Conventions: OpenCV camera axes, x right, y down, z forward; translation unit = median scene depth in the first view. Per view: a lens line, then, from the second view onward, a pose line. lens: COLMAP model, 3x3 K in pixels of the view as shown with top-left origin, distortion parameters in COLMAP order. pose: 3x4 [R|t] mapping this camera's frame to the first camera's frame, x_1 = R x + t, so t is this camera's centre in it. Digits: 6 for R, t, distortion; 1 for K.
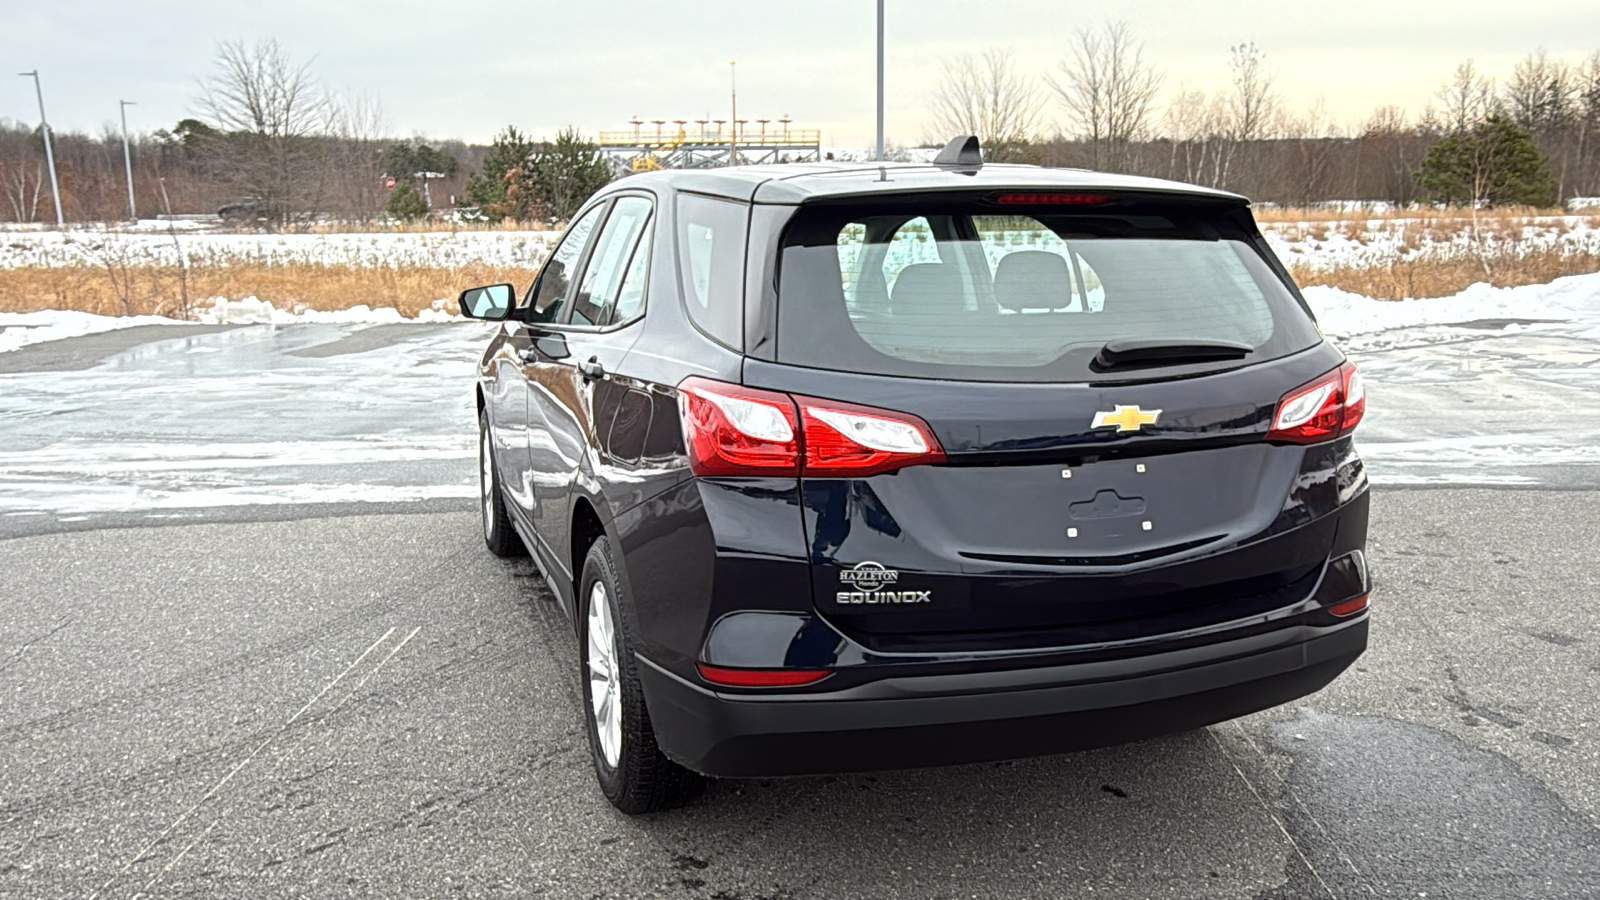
lens RADIAL K [[1290.9, 0, 801.6], [0, 1290.9, 450.4], [0, 0, 1]] dist [0.006080, -0.012999]
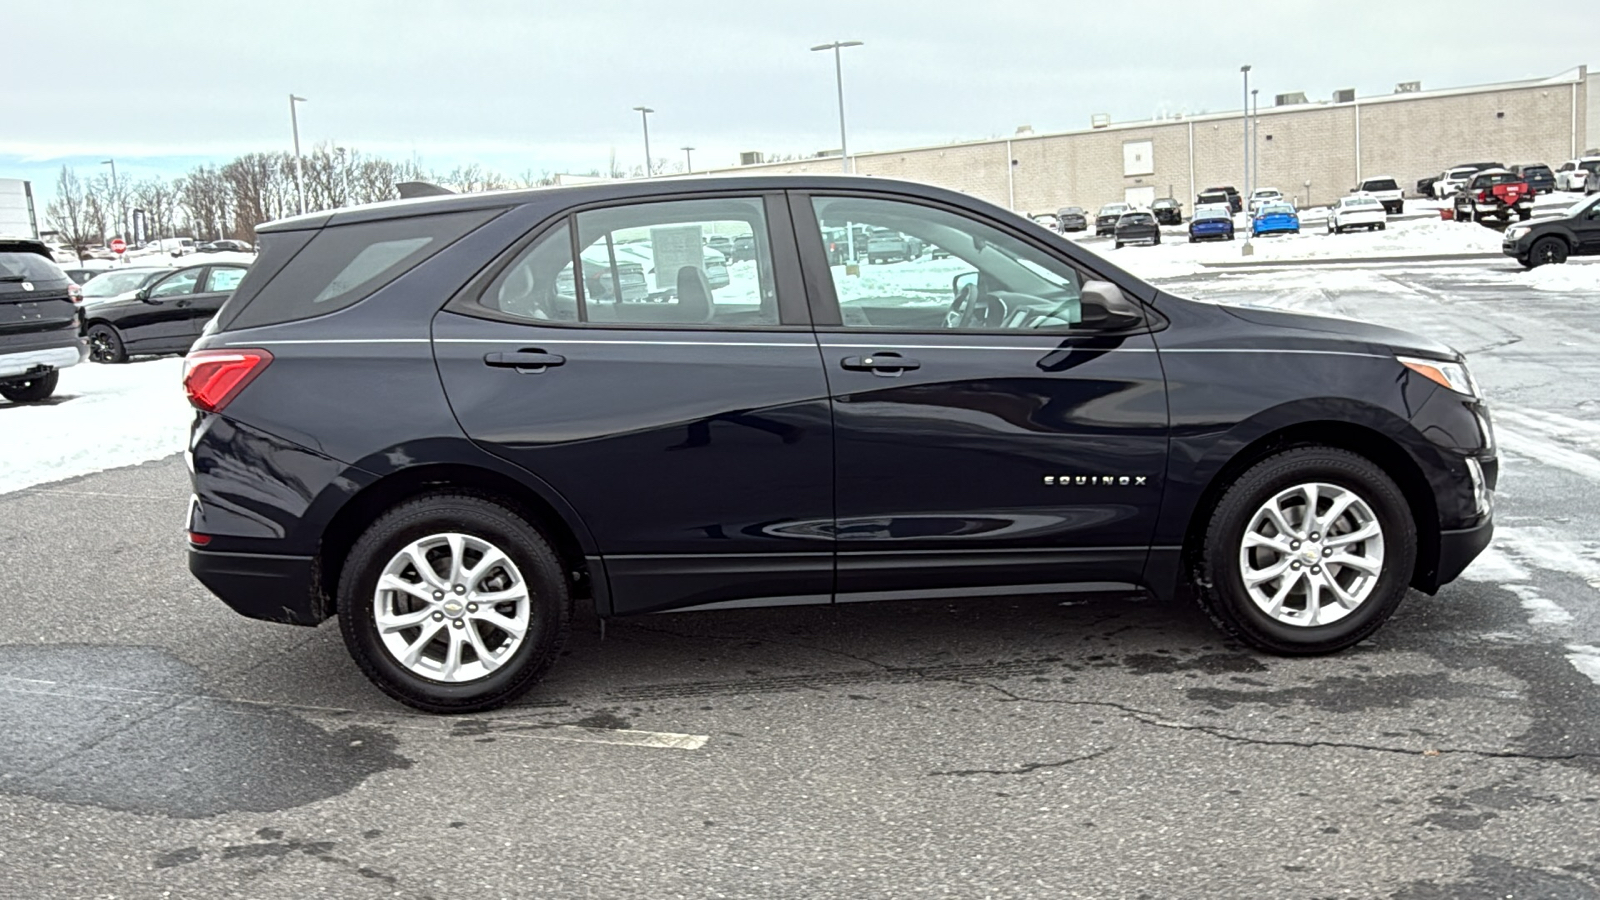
lens RADIAL K [[1290.9, 0, 803.1], [0, 1290.9, 450.2], [0, 0, 1]] dist [0.006080, -0.012999]
pose [[-0.266749, 0.169289, -0.948781, 0.238978], [-0.122139, 0.970576, 0.207518, -0.050609], [0.955995, 0.171238, -0.238224, 0.301324]]
